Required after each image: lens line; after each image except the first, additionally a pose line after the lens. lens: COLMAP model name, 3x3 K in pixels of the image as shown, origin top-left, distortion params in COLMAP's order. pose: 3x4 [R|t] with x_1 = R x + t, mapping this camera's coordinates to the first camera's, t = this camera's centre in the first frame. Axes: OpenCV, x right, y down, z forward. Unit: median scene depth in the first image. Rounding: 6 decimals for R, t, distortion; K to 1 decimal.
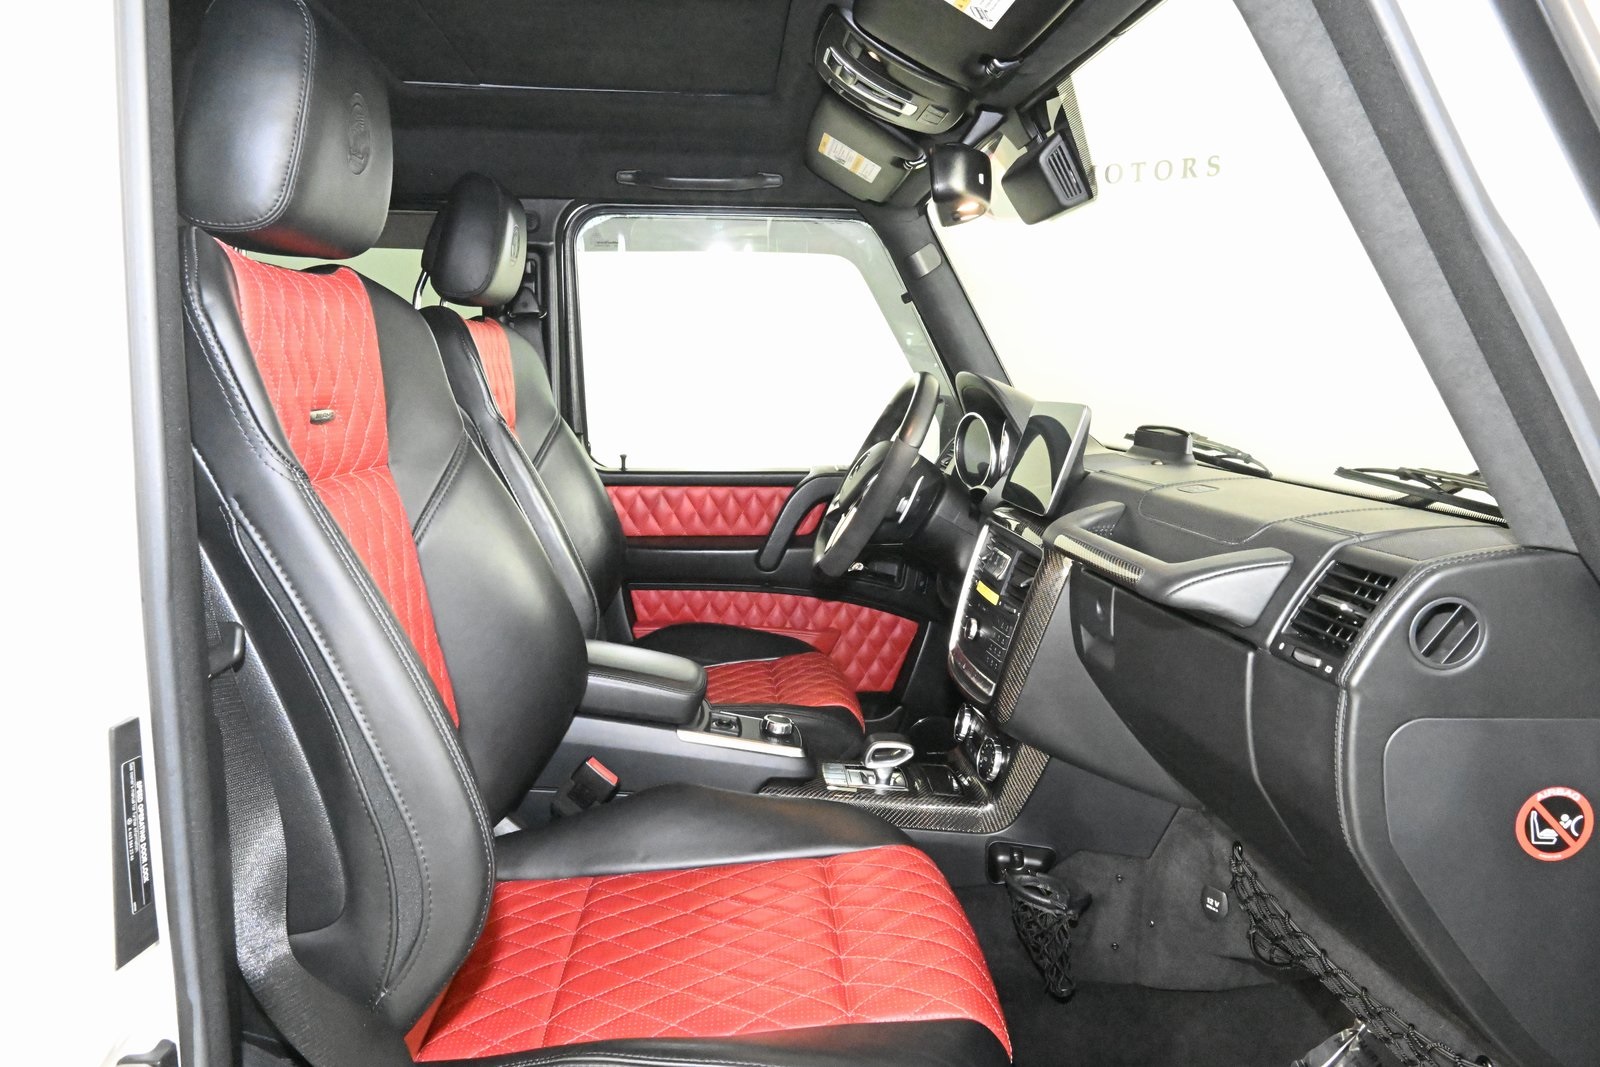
lens RADIAL K [[1049.5, 0, 793.8], [0, 1049.5, 530.3], [0, 0, 1]] dist [0.002020, -0.006665]
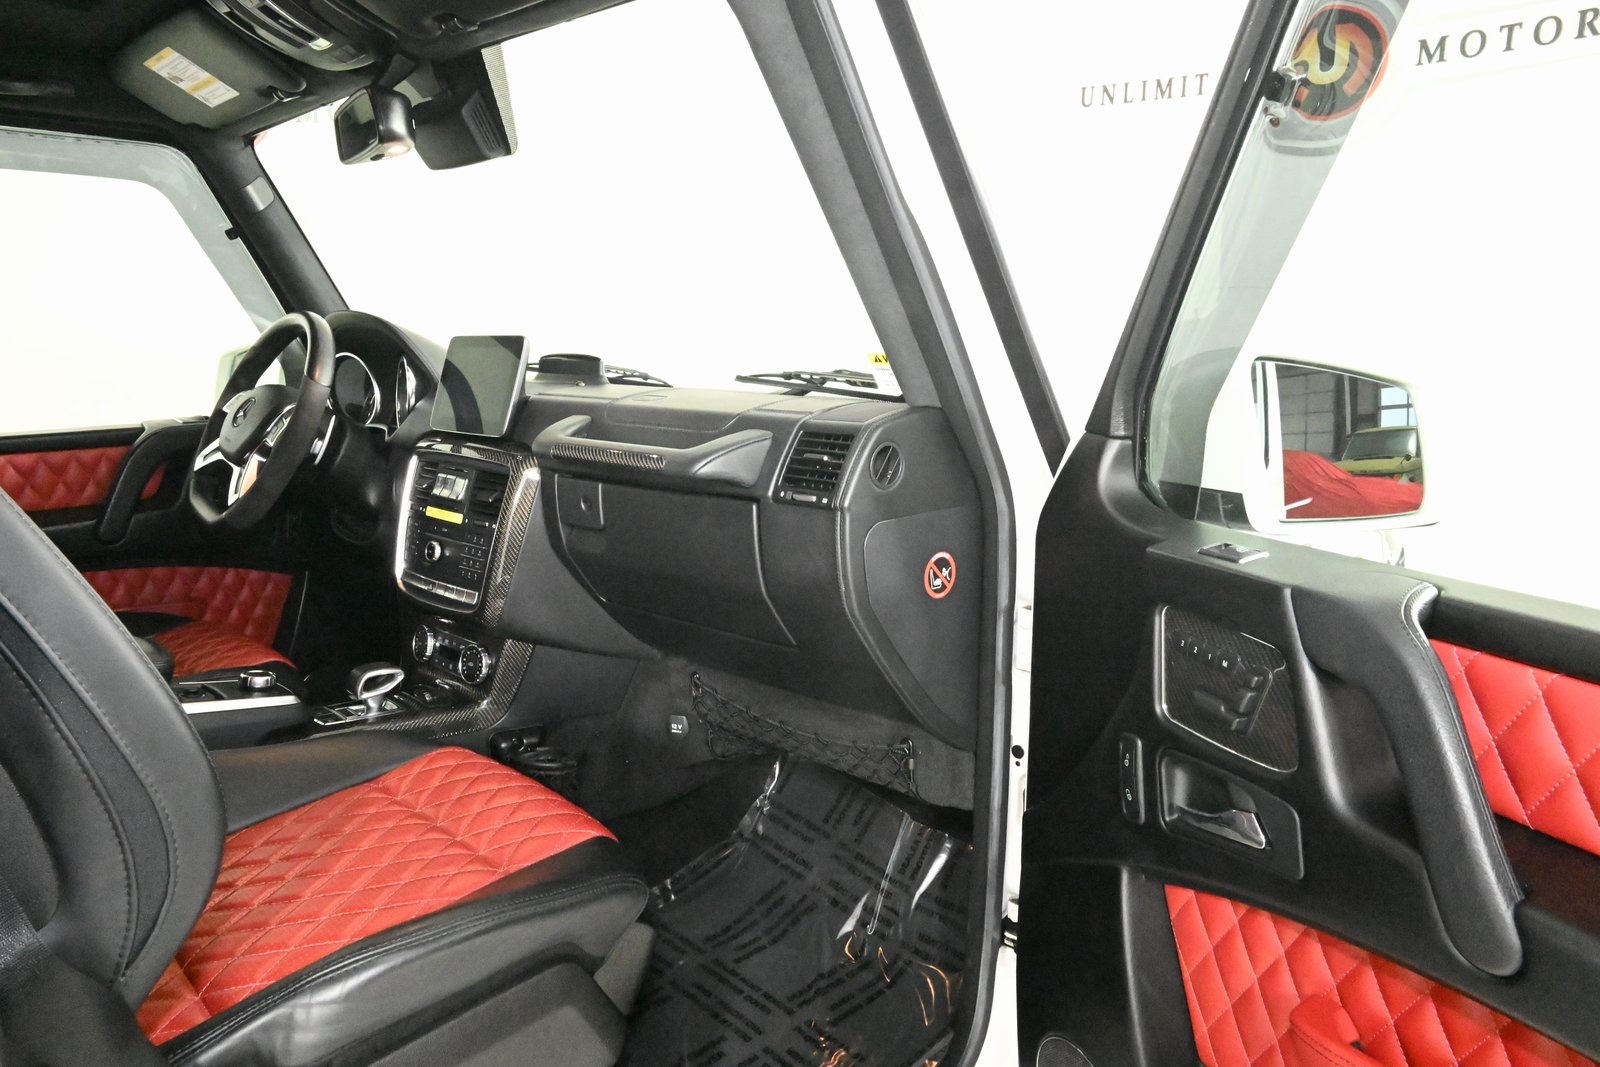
lens RADIAL K [[1049.5, 0, 796.0], [0, 1049.5, 524.1], [0, 0, 1]] dist [0.002020, -0.006665]
pose [[0.740524, -0.139238, 0.657447, -0.273058], [0.111439, 0.990199, 0.084188, 0.019268], [-0.662725, 0.010922, 0.748783, -0.046574]]
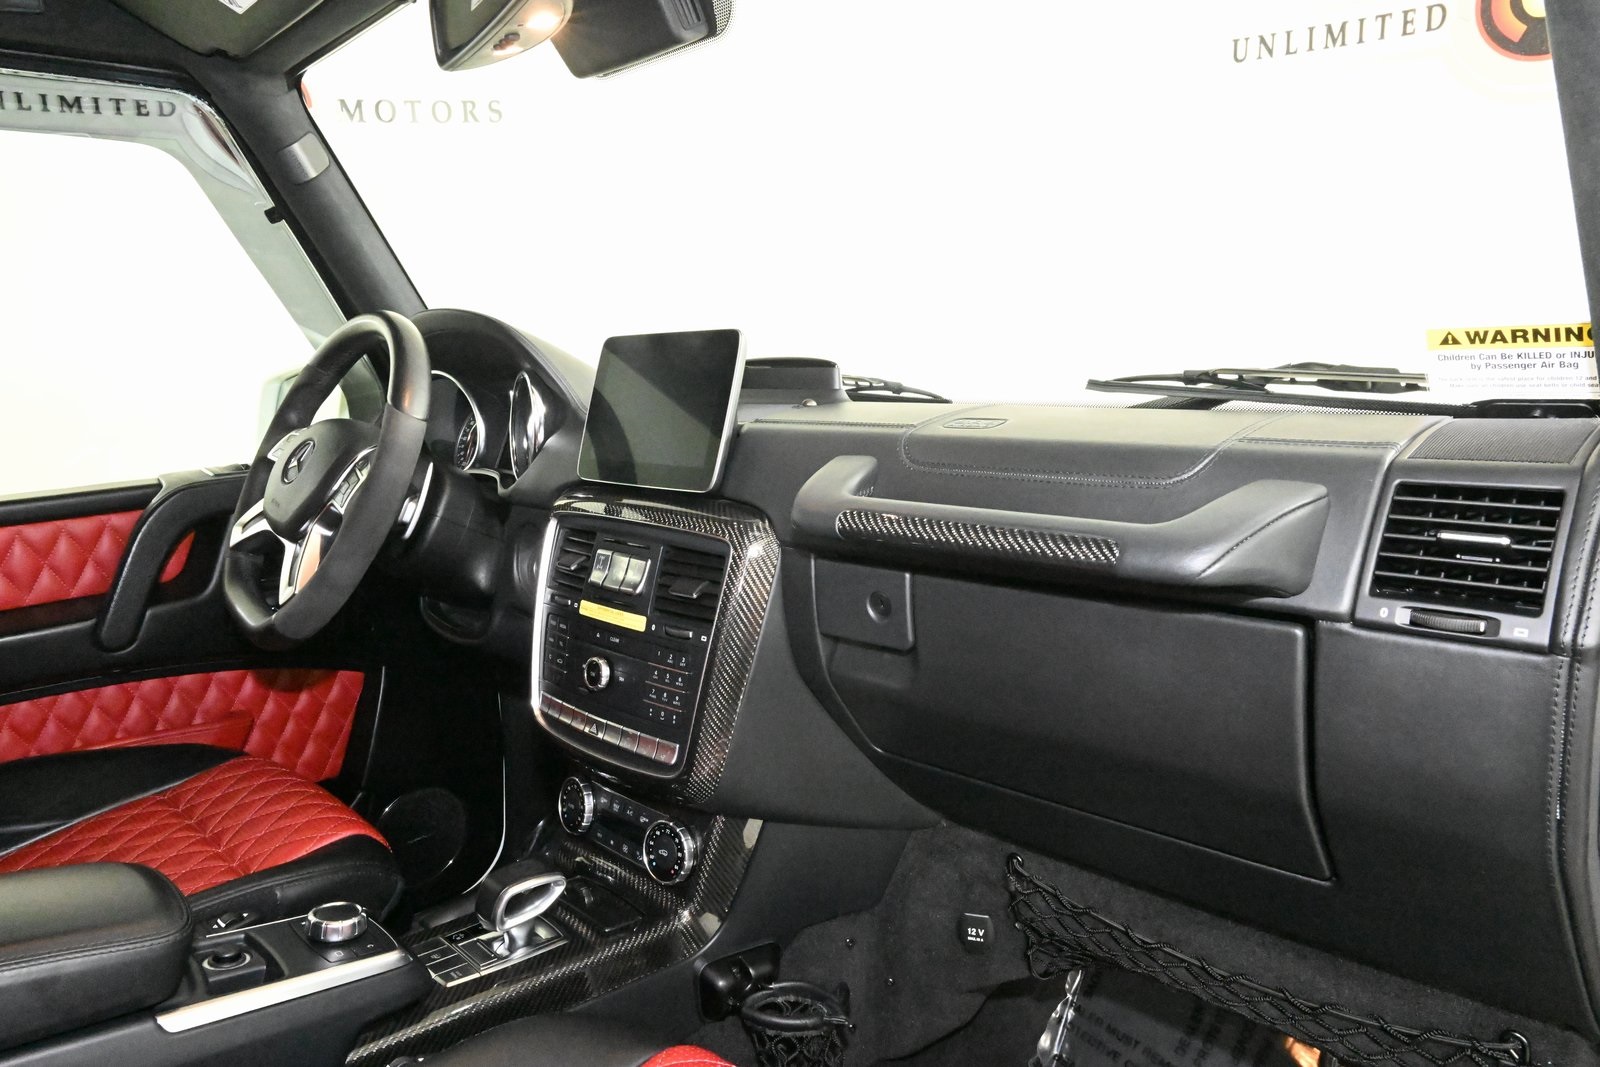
lens RADIAL K [[1049.5, 0, 801.9], [0, 1049.5, 523.7], [0, 0, 1]] dist [0.002020, -0.006665]
pose [[0.757530, -0.156103, 0.633861, -0.156324], [0.144877, 0.986976, 0.069921, -0.031654], [-0.636520, 0.038865, 0.770280, 0.413980]]
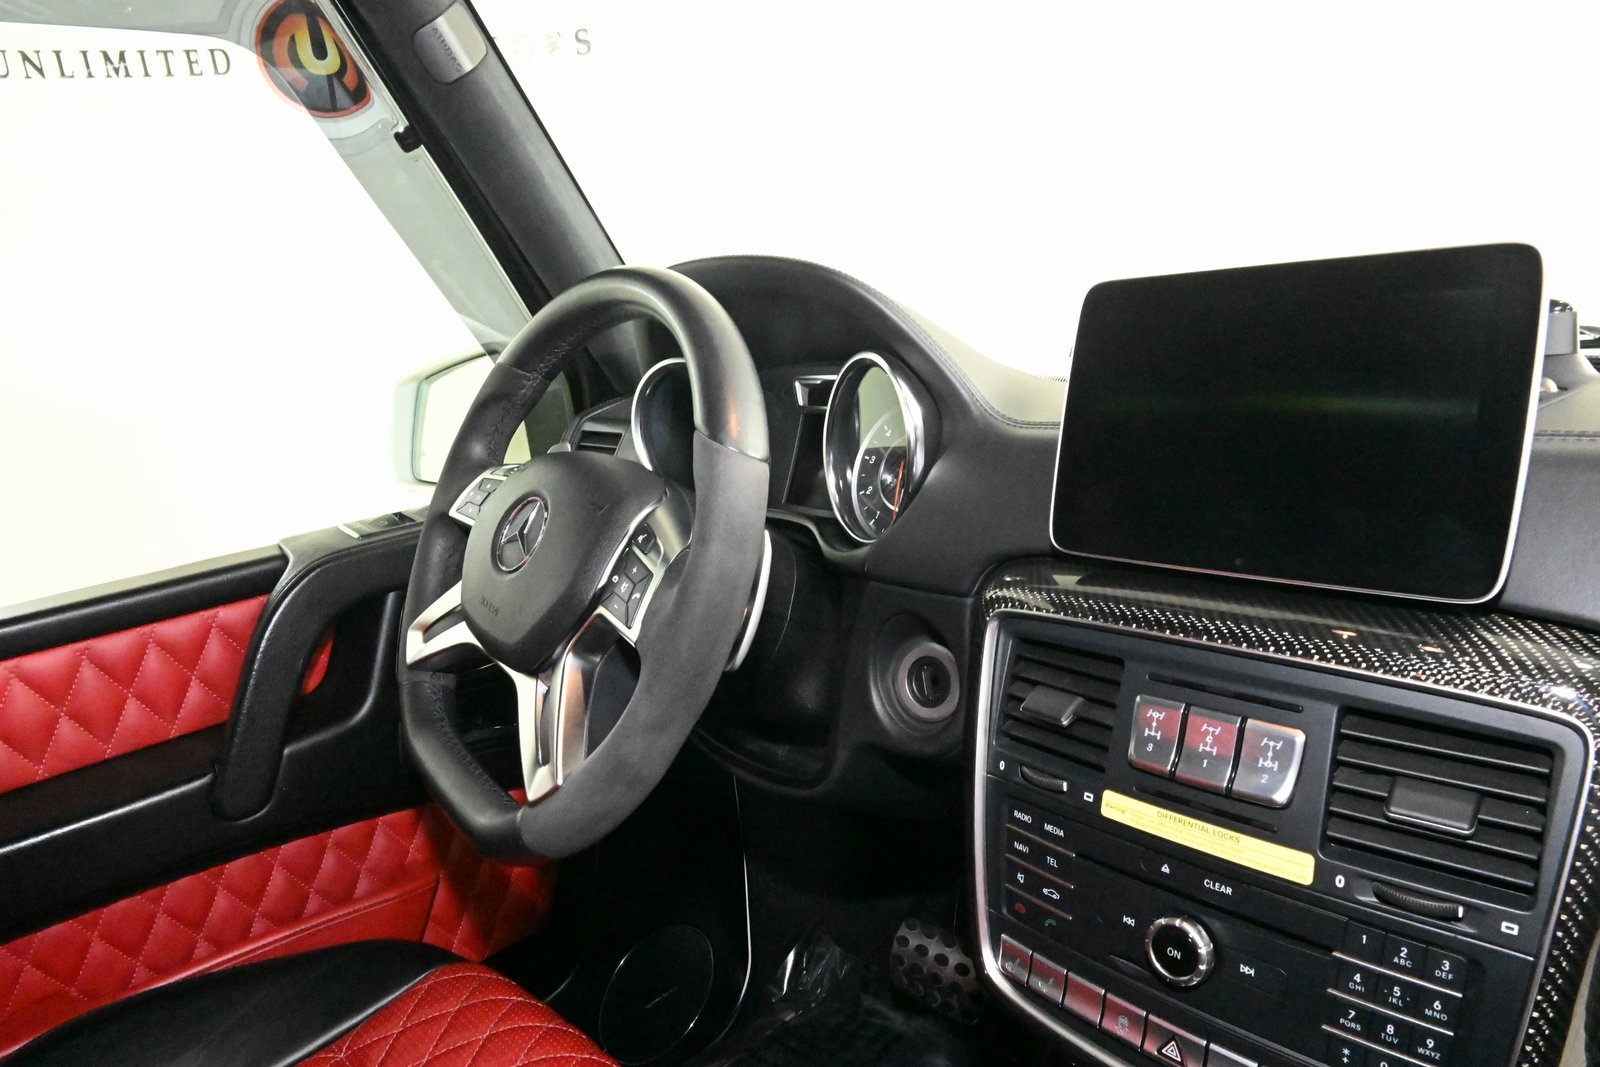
lens RADIAL K [[1049.5, 0, 801.8], [0, 1049.5, 537.1], [0, 0, 1]] dist [0.002020, -0.006665]
pose [[0.783832, -0.235886, 0.574426, -0.102061], [0.205640, 0.971449, 0.118316, -0.111206], [-0.585935, 0.025385, 0.809960, 0.841599]]
